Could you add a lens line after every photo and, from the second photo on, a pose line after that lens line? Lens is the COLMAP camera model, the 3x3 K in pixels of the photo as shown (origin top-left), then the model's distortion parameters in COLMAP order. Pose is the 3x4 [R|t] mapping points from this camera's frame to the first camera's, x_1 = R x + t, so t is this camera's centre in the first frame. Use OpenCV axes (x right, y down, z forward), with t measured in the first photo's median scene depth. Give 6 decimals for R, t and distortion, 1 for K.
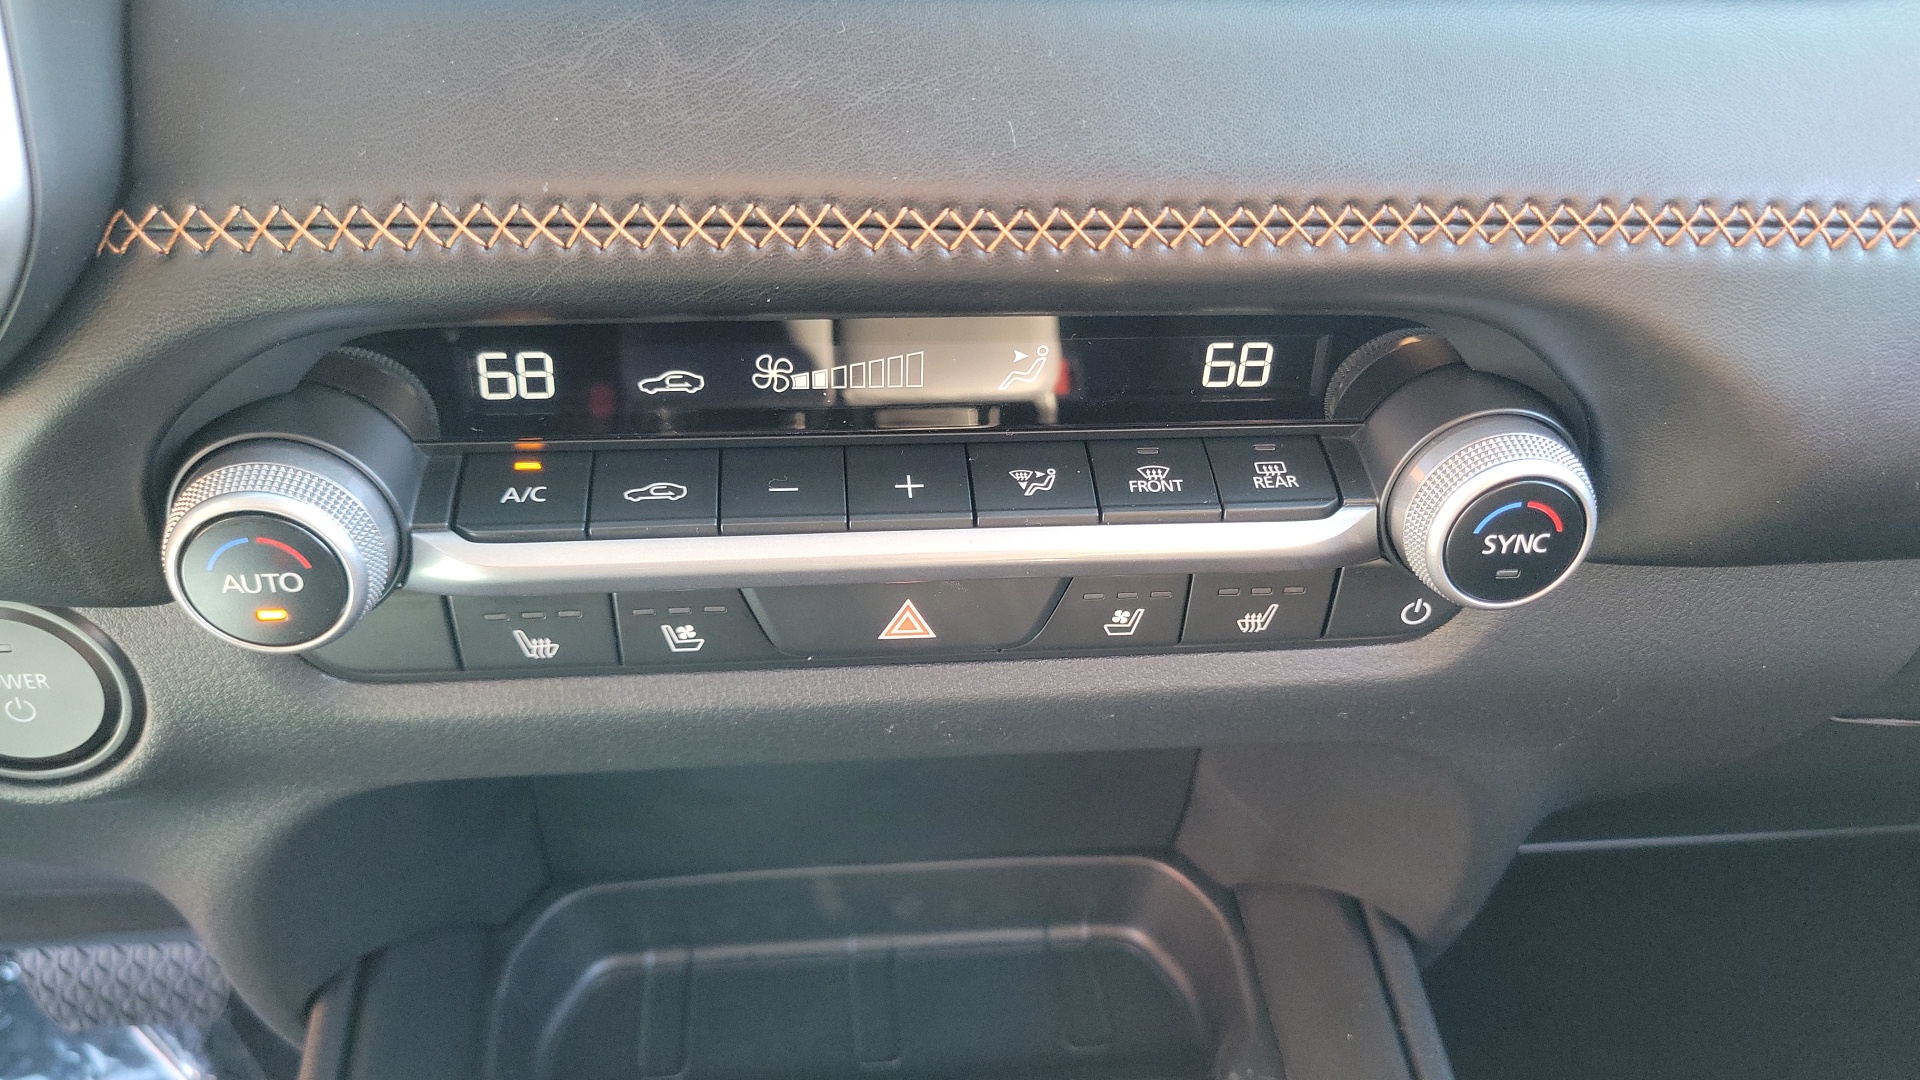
lens RADIAL K [[1442.5, 0, 985.8], [0, 1442.5, 505.4], [0, 0, 1]] dist [0.012107, -0.009530]
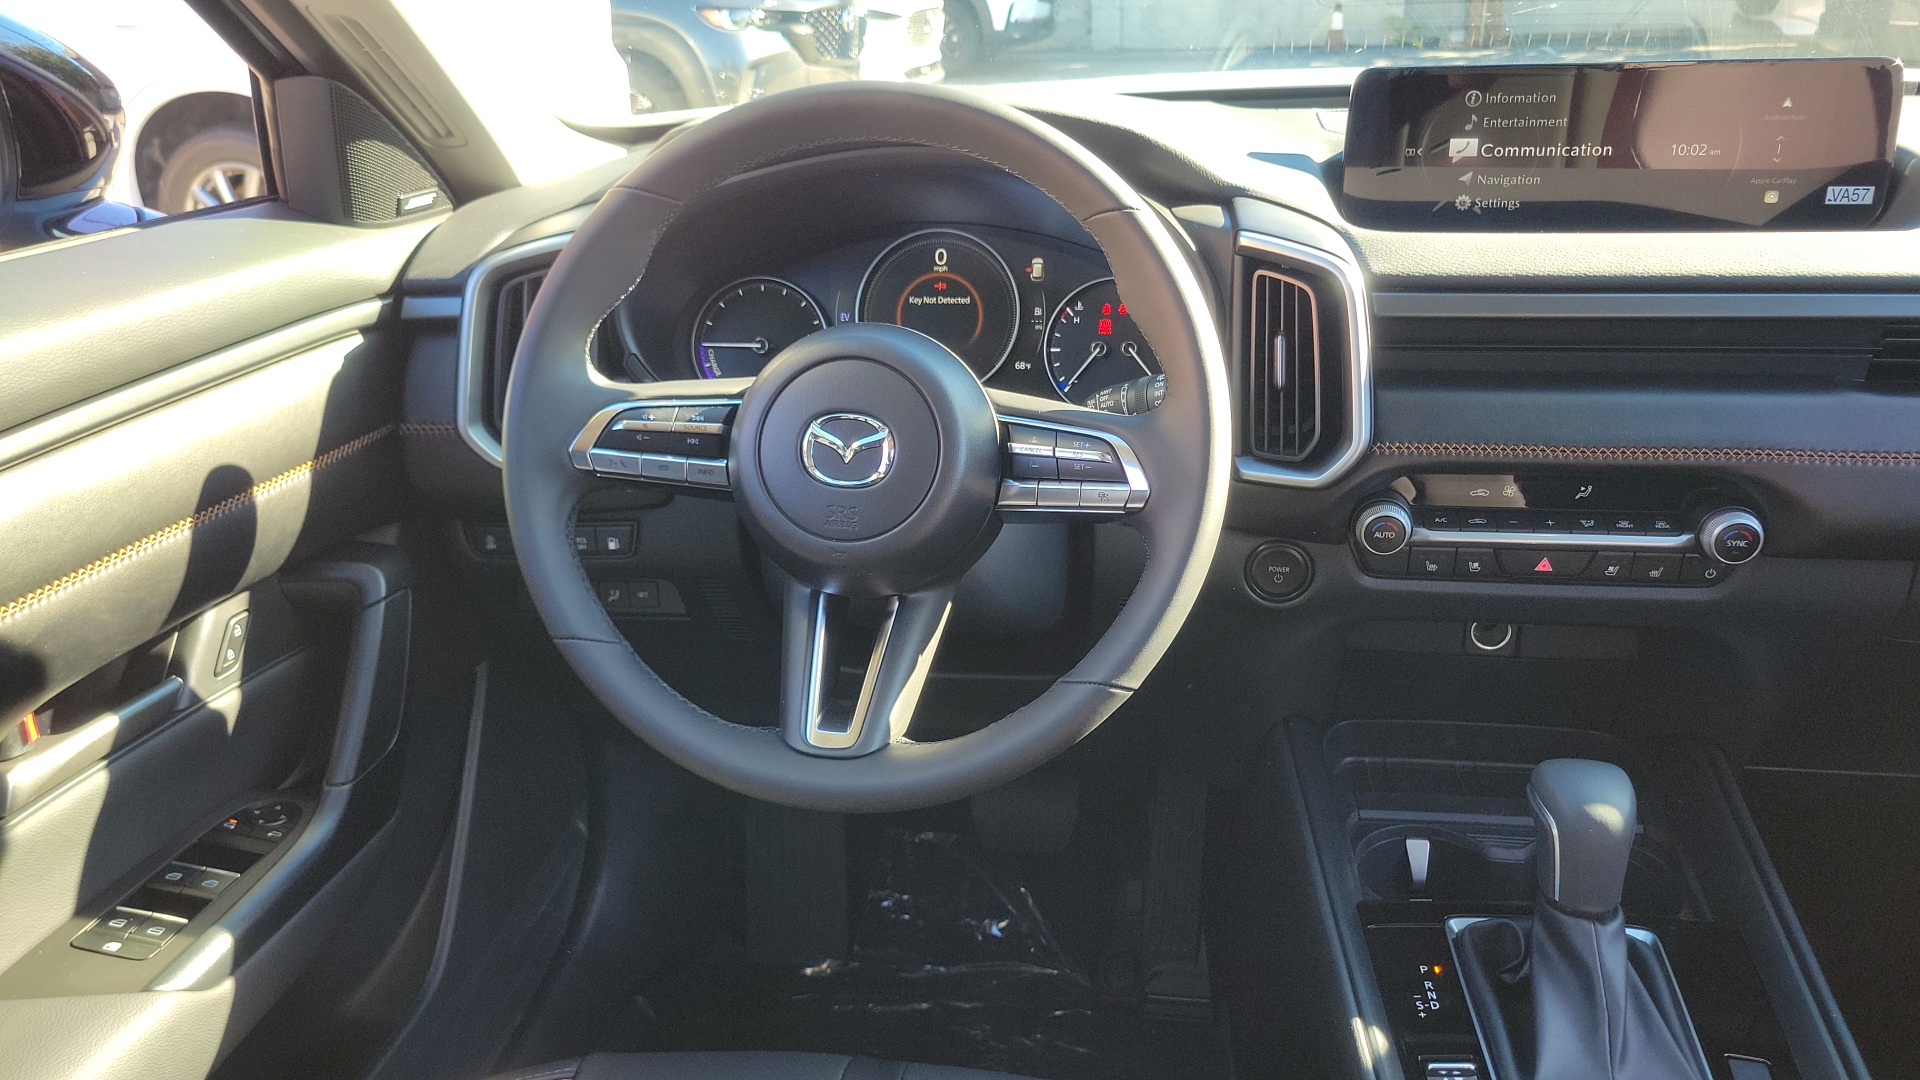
lens RADIAL K [[1442.5, 0, 957.3], [0, 1442.5, 541.7], [0, 0, 1]] dist [0.012107, -0.009530]
pose [[0.965124, 0.037553, -0.259086, -0.511879], [-0.071627, 0.989774, -0.123358, 0.548190], [0.251804, 0.137613, 0.957944, -2.637581]]
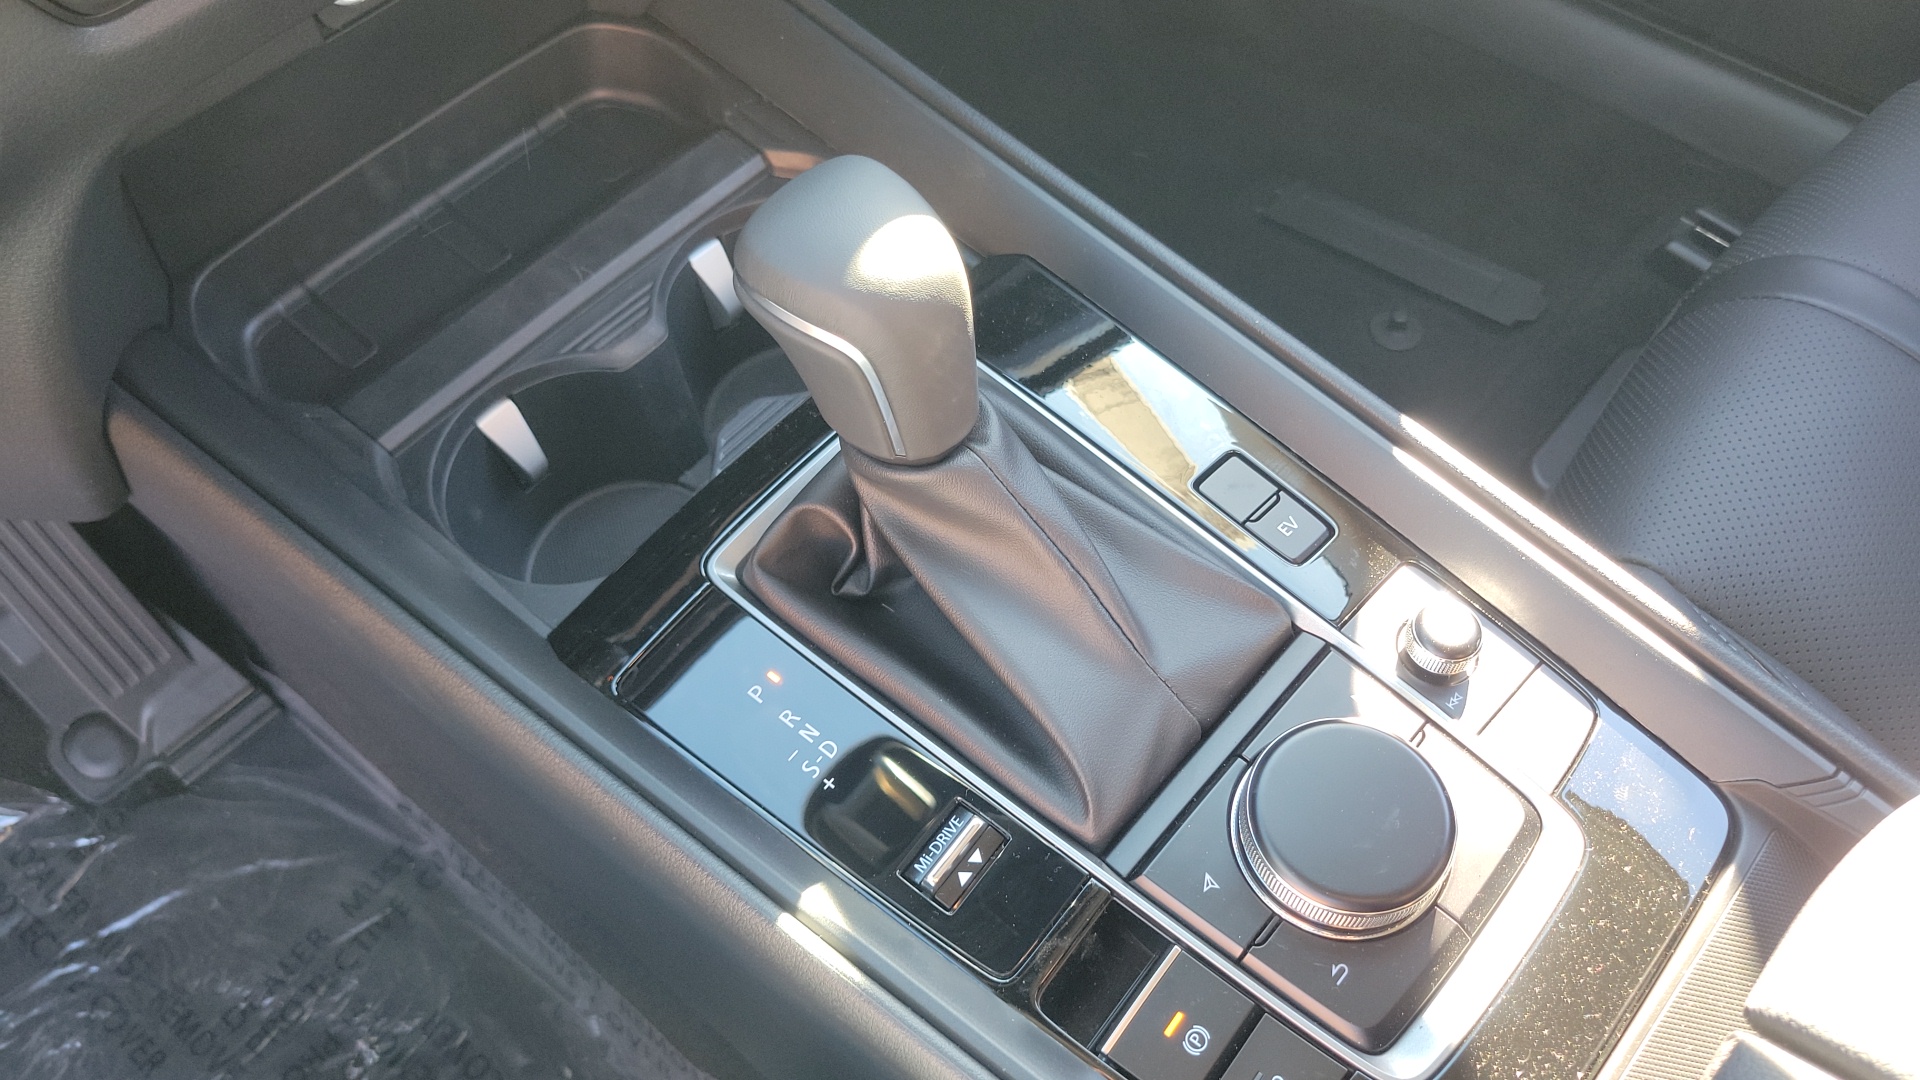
lens RADIAL K [[1442.5, 0, 929.3], [0, 1442.5, 526.7], [0, 0, 1]] dist [0.012107, -0.009530]
pose [[0.746971, -0.591063, 0.304434, -0.552689], [0.394953, 0.762826, 0.511965, 0.094127], [-0.534833, -0.262185, 0.803251, -0.552336]]
